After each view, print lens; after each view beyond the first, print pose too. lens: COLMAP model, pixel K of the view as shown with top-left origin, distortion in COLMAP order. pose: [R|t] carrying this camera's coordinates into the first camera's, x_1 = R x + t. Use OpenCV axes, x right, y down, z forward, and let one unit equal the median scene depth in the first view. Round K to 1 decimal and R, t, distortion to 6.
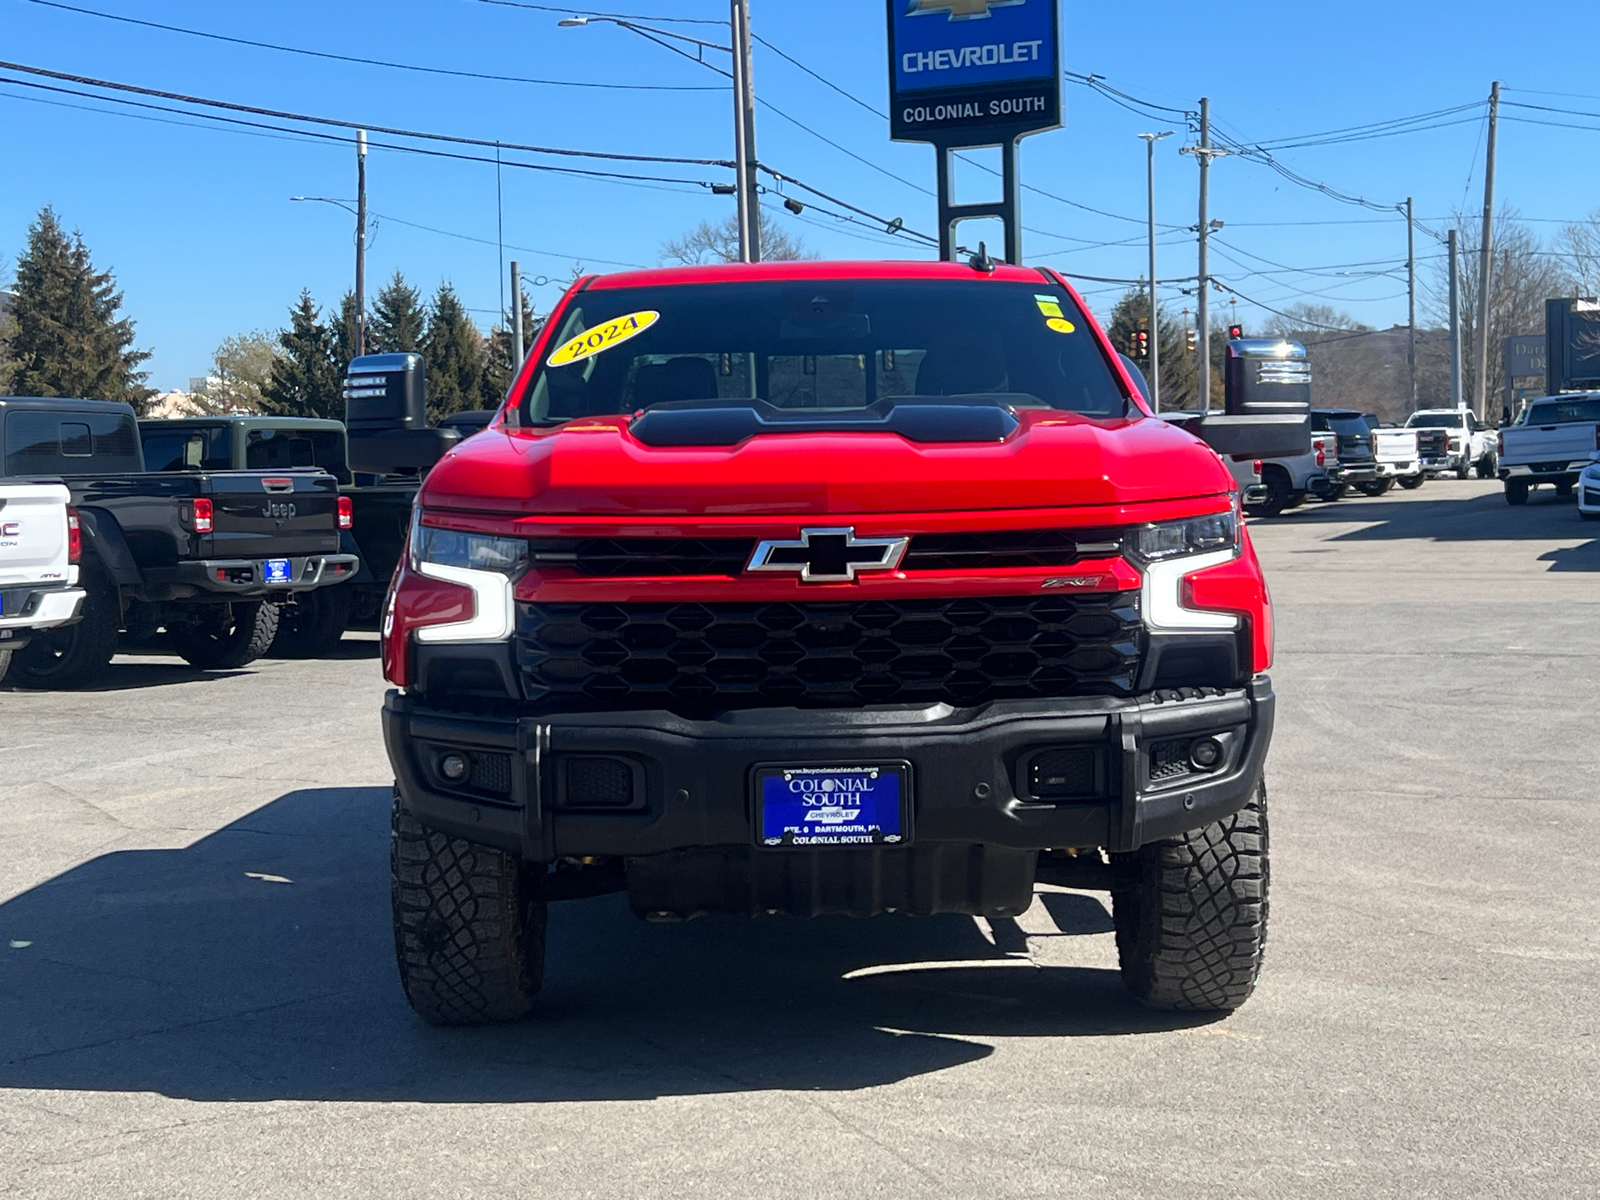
lens RADIAL K [[2433.1, 0, 798.4], [0, 2433.1, 629.3], [0, 0, 1]] dist [0.214569, -0.786827]
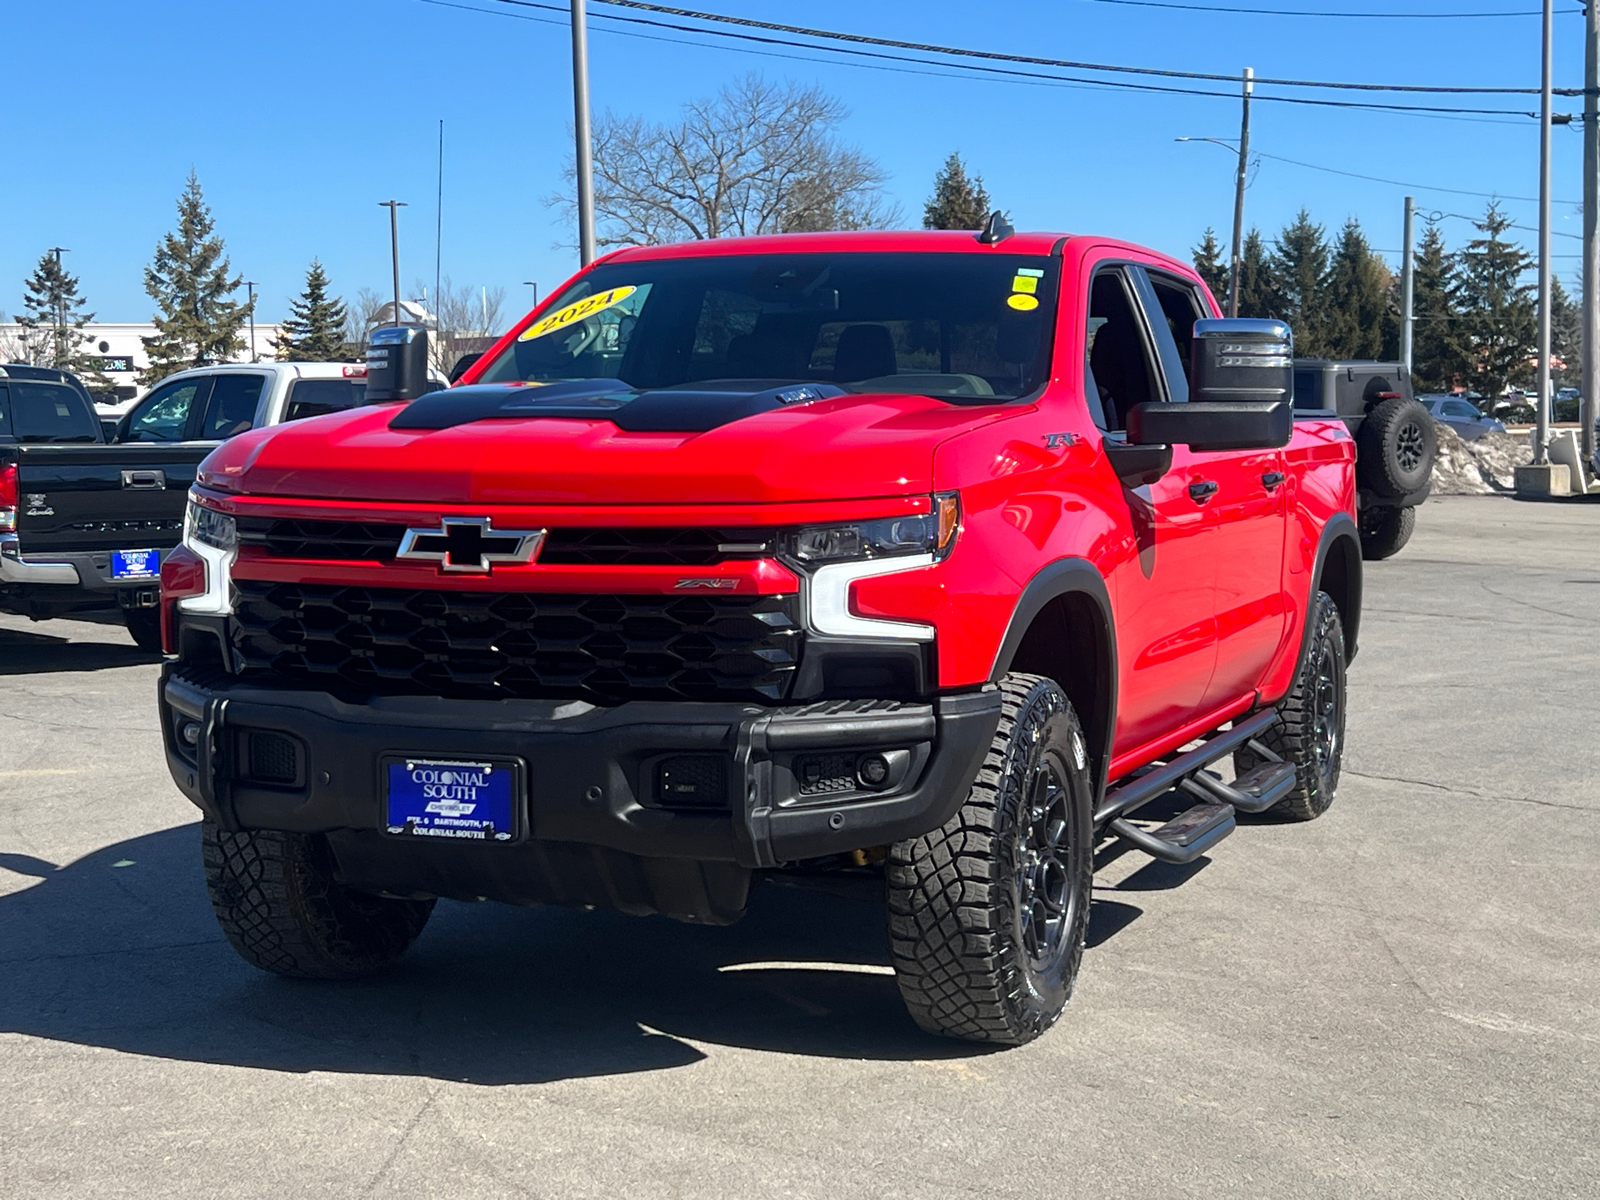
lens RADIAL K [[2433.1, 0, 798.4], [0, 2433.1, 629.3], [0, 0, 1]] dist [0.214569, -0.786827]
pose [[0.933613, 0.051080, -0.354622, 0.367307], [-0.042398, 0.998581, 0.032216, -0.025496], [0.355764, -0.015042, 0.934455, 0.090489]]
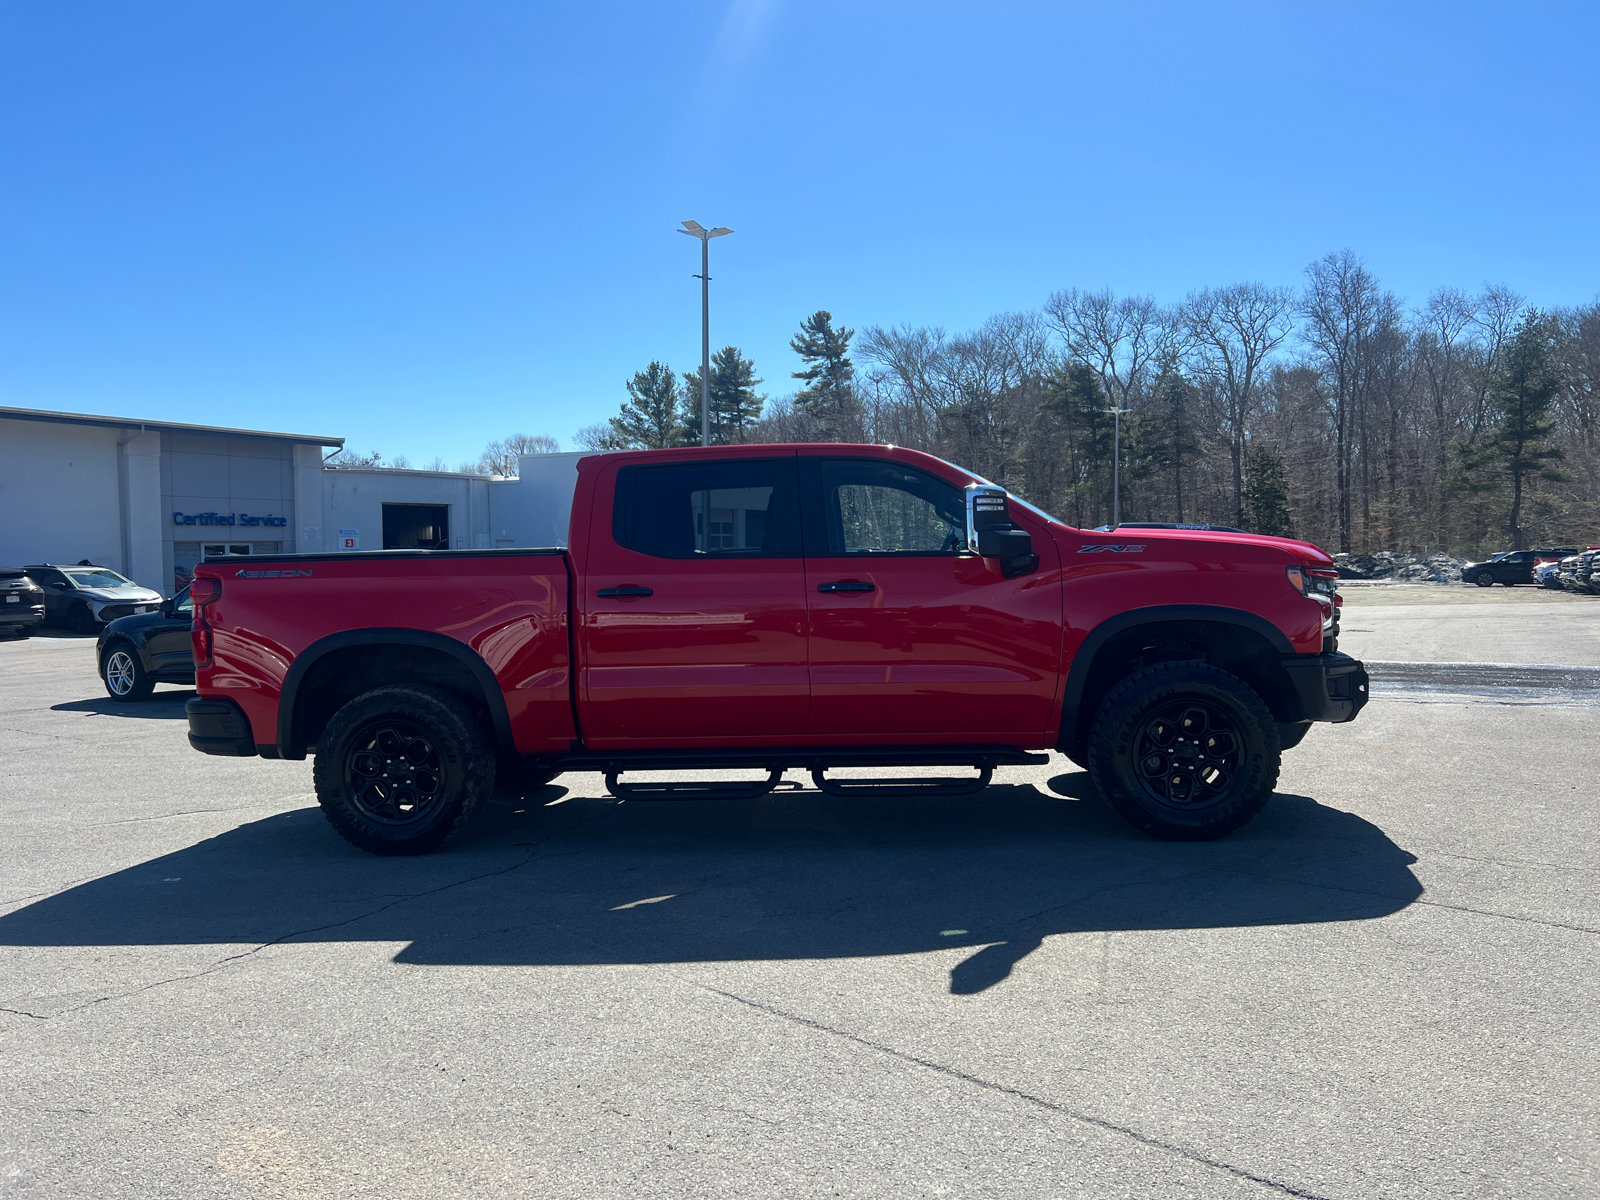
lens RADIAL K [[1200.0, 0, 793.9], [0, 1200.0, 592.7], [0, 0, 1]] dist [0.057989, -0.062914]
pose [[0.100705, -0.005255, 0.994902, -0.981968], [0.088459, 0.996073, -0.003692, -0.050412], [-0.990976, 0.088380, 0.100774, 1.063717]]
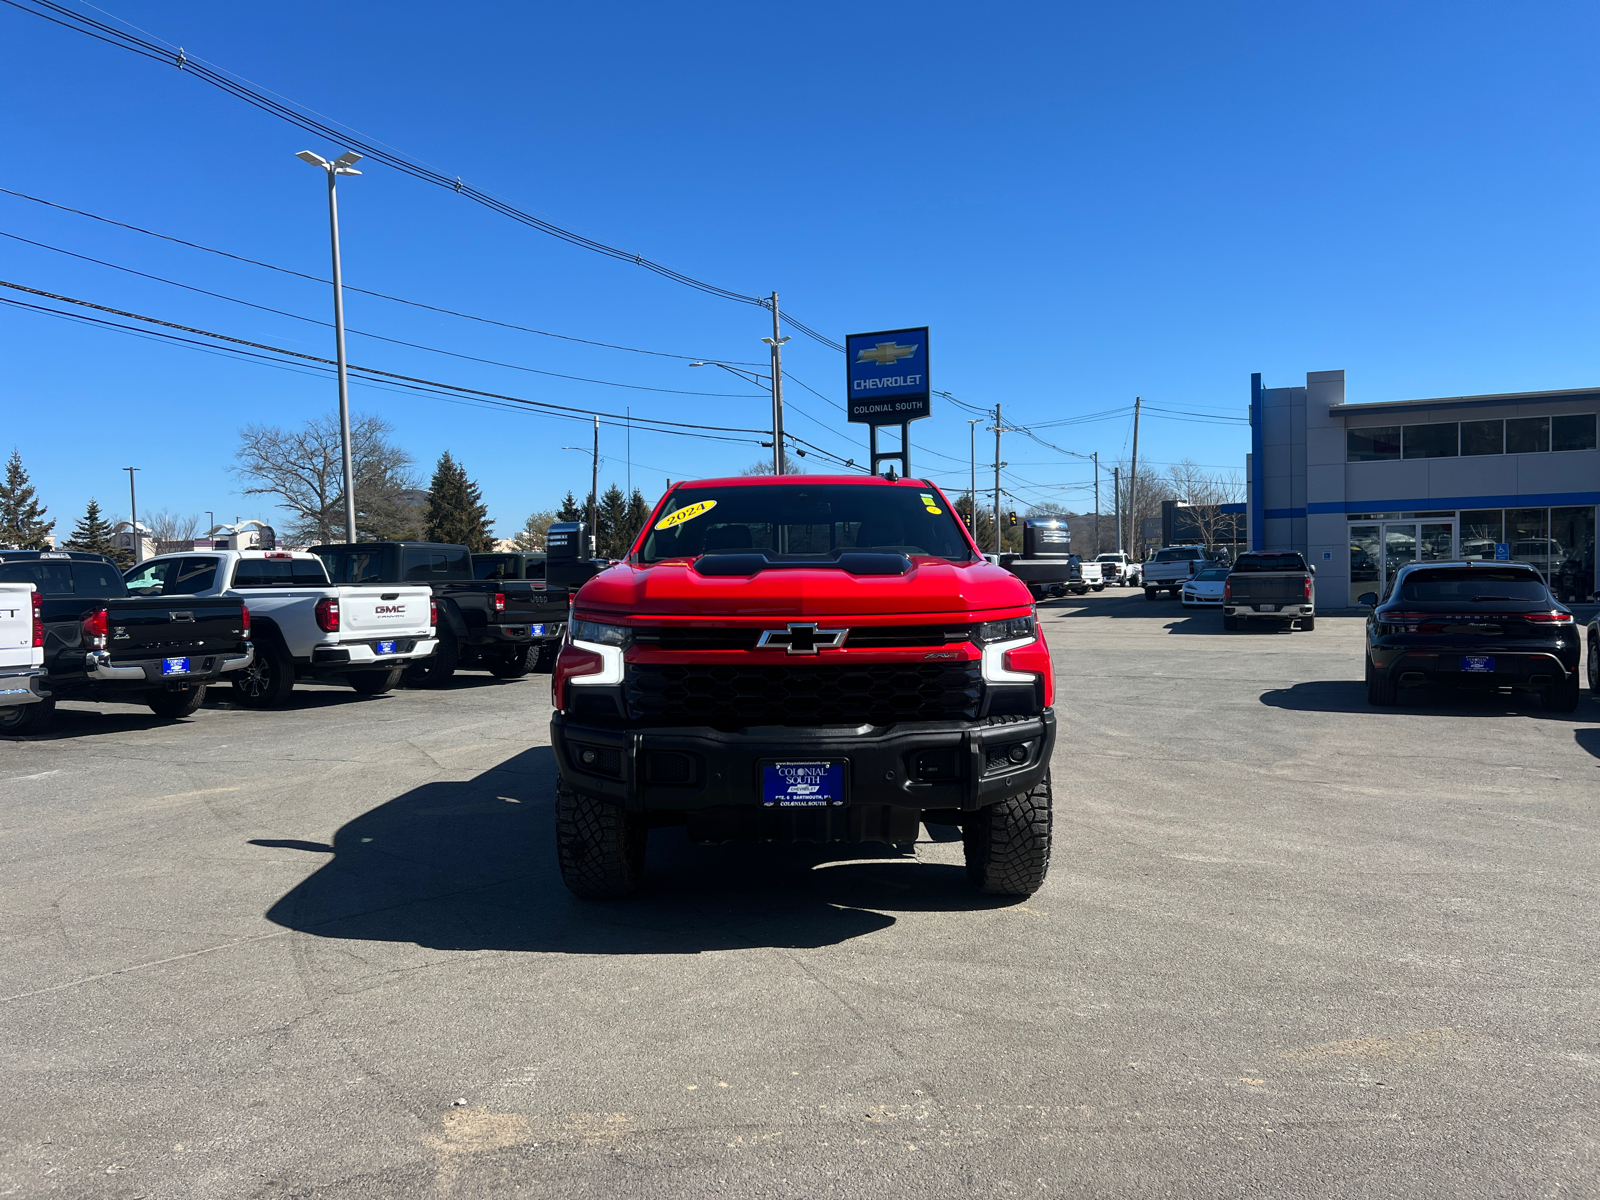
lens RADIAL K [[1165.6, 0, 794.9], [0, 1165.6, 612.4], [0, 0, 1]] dist [0.143317, -0.329705]
pose [[0.999928, 0.009748, -0.006983, 0.009256], [-0.009994, 0.999295, -0.036177, -0.014271], [0.006625, 0.036244, 0.999321, 0.121956]]
